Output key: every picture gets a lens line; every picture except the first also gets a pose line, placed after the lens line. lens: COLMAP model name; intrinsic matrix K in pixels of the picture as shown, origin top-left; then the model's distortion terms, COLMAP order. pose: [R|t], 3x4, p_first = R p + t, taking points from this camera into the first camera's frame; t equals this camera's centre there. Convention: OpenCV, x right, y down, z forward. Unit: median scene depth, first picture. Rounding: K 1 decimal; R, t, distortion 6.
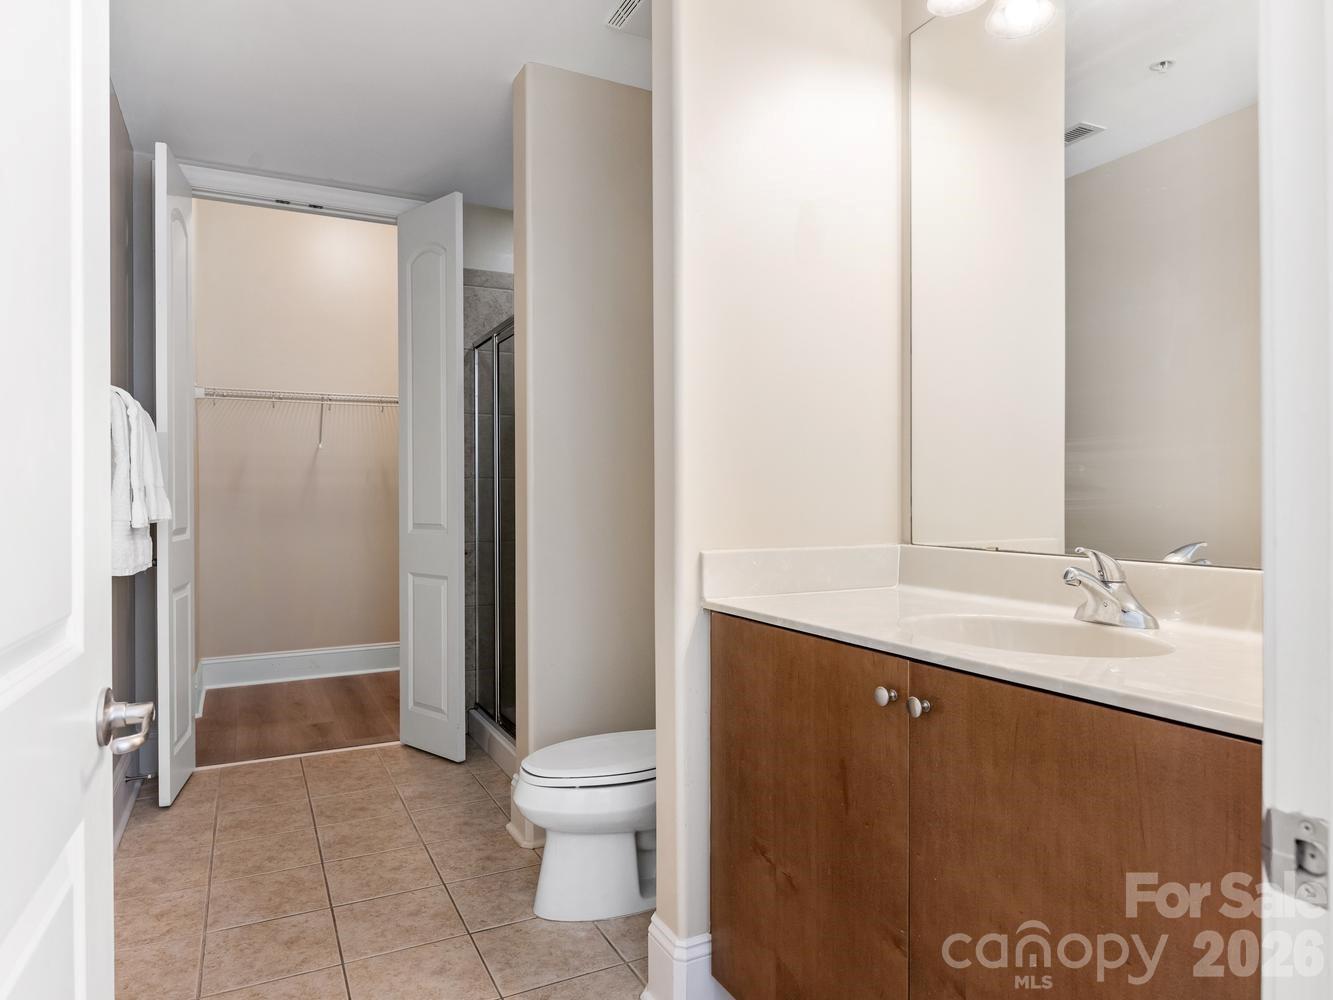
lens RADIAL K [[844.1, 0, 664.4], [0, 844.1, 501.0], [0, 0, 1]] dist [-0.001696, 0.000562]
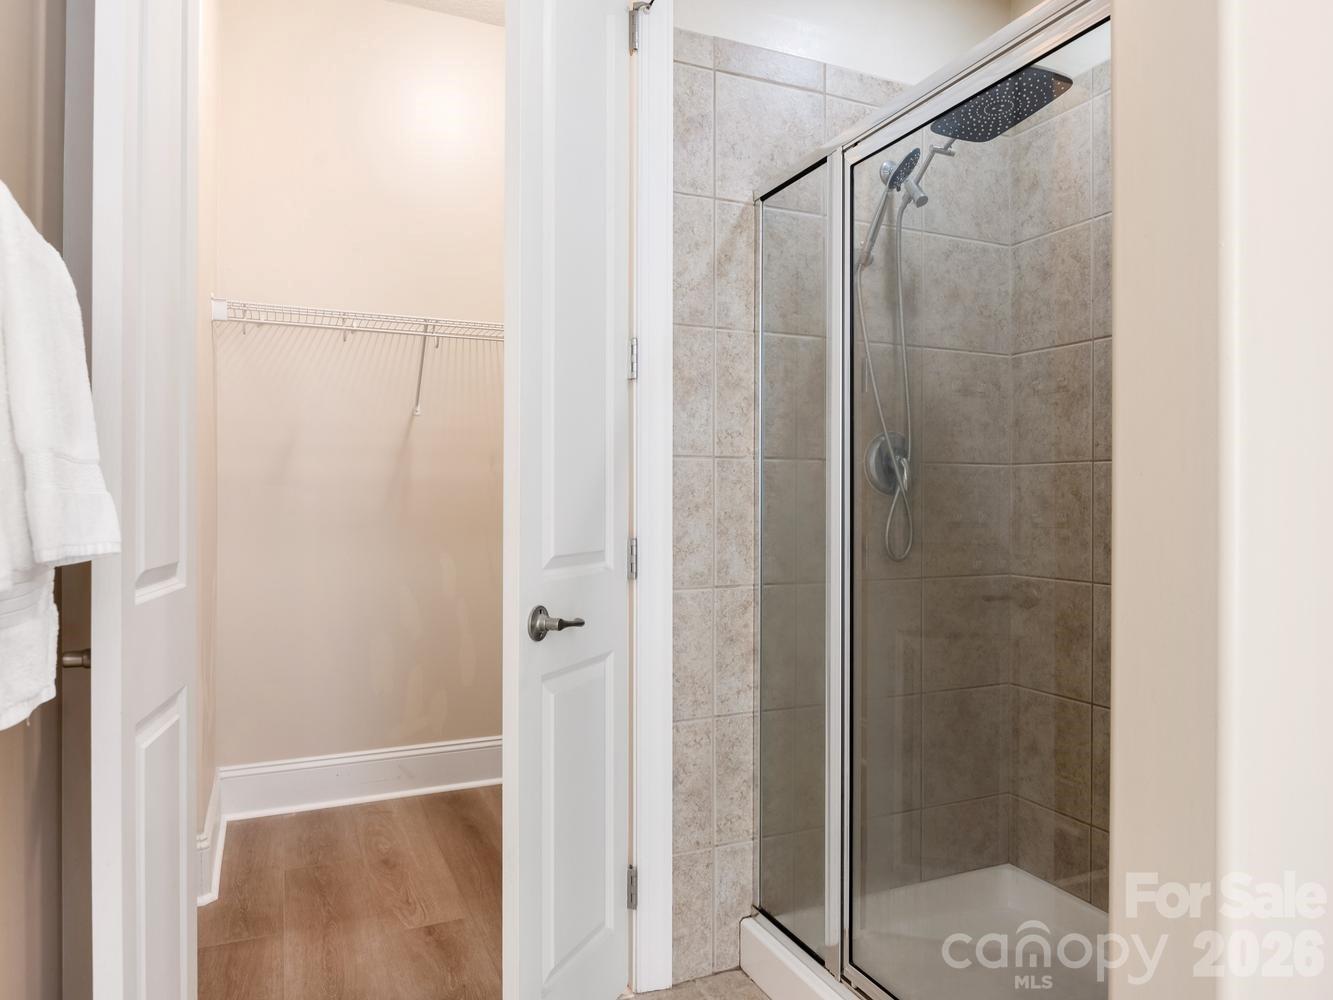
lens RADIAL K [[824.8, 0, 667.5], [0, 824.8, 497.2], [0, 0, 1]] dist [-0.003322, -0.000758]
pose [[0.999850, 0.006126, -0.016209, -0.261569], [-0.006170, 0.999977, -0.002659, -0.002514], [0.016193, 0.002759, 0.999865, 0.492815]]
